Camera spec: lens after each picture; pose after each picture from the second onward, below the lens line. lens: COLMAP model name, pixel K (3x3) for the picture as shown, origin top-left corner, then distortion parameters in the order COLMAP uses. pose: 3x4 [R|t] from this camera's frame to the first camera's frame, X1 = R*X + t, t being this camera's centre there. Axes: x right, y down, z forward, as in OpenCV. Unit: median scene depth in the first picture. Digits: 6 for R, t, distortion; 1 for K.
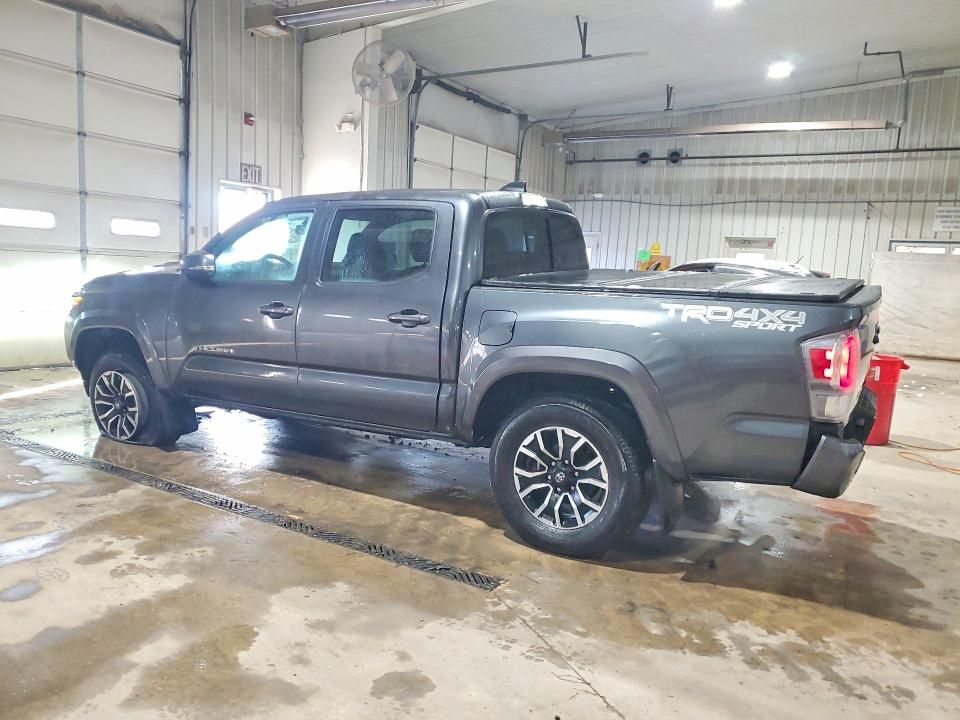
lens RADIAL K [[757.2, 0, 479.5], [0, 757.2, 382.3], [0, 0, 1]] dist [0.007548, 0.002086]
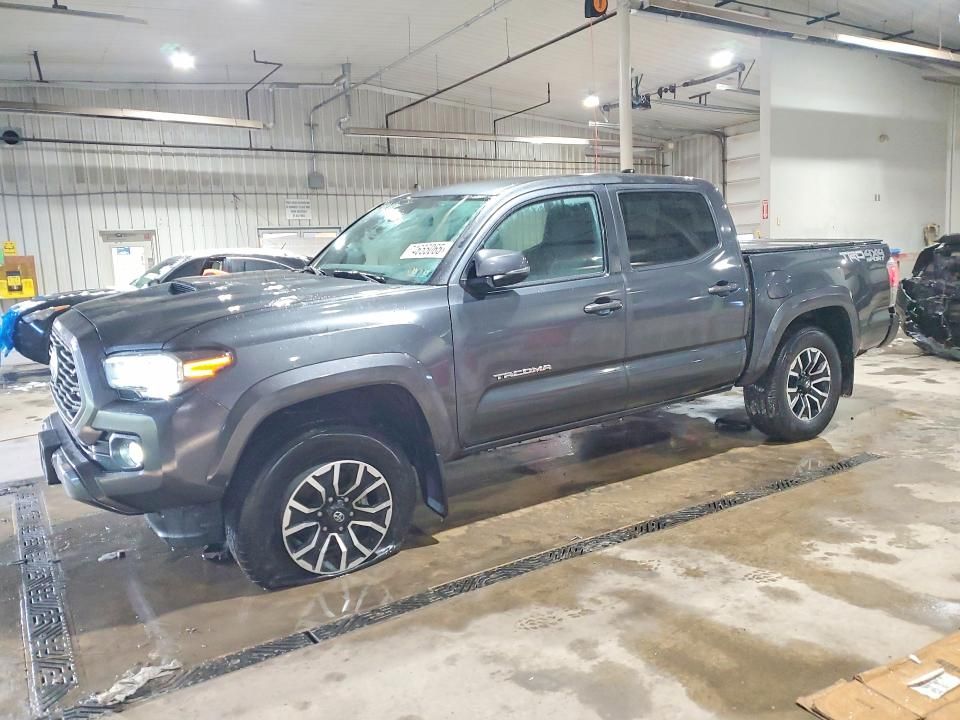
lens RADIAL K [[757.6, 0, 480.0], [0, 757.6, 360.0], [0, 0, 1]] dist [0.027468, -0.002794]
pose [[0.417593, -0.188282, 0.888913, -0.929967], [0.206830, 0.972311, 0.108782, -0.131995], [-0.884781, 0.138427, 0.444973, 0.600940]]
